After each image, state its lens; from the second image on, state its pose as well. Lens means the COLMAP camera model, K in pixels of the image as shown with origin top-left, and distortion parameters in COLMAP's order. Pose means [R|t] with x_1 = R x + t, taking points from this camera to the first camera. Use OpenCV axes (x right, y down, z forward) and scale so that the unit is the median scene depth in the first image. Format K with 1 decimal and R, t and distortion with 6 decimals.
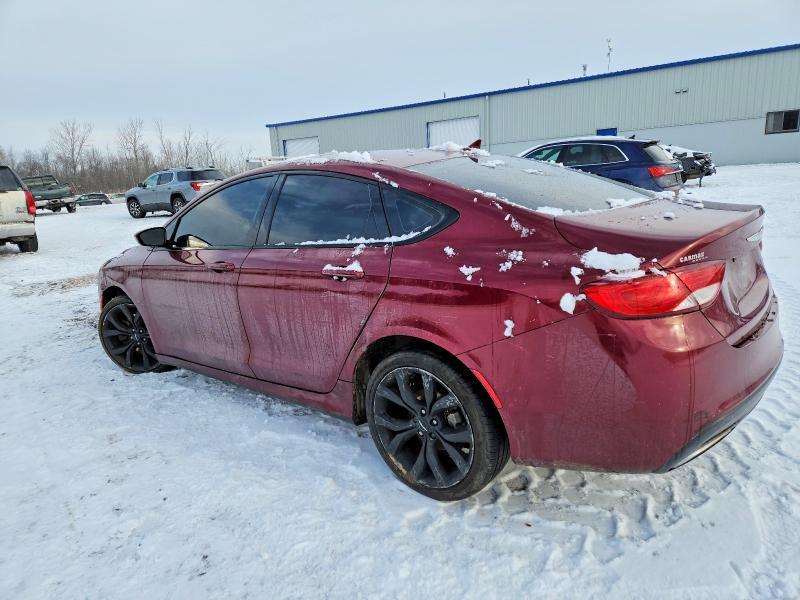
lens RADIAL K [[615.6, 0, 402.1], [0, 615.6, 297.3], [0, 0, 1]] dist [0.026141, -0.000378]
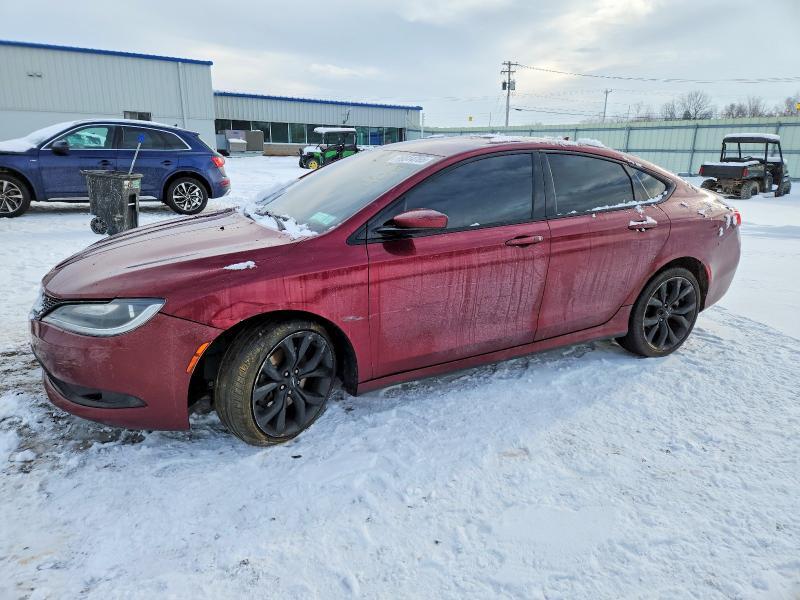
lens RADIAL K [[615.6, 0, 401.0], [0, 615.6, 304.2], [0, 0, 1]] dist [0.026141, -0.000378]
pose [[0.287503, -0.180623, 0.940594, -1.521239], [0.162317, 0.977040, 0.138008, -0.139830], [-0.943926, 0.112997, 0.310220, 1.027580]]
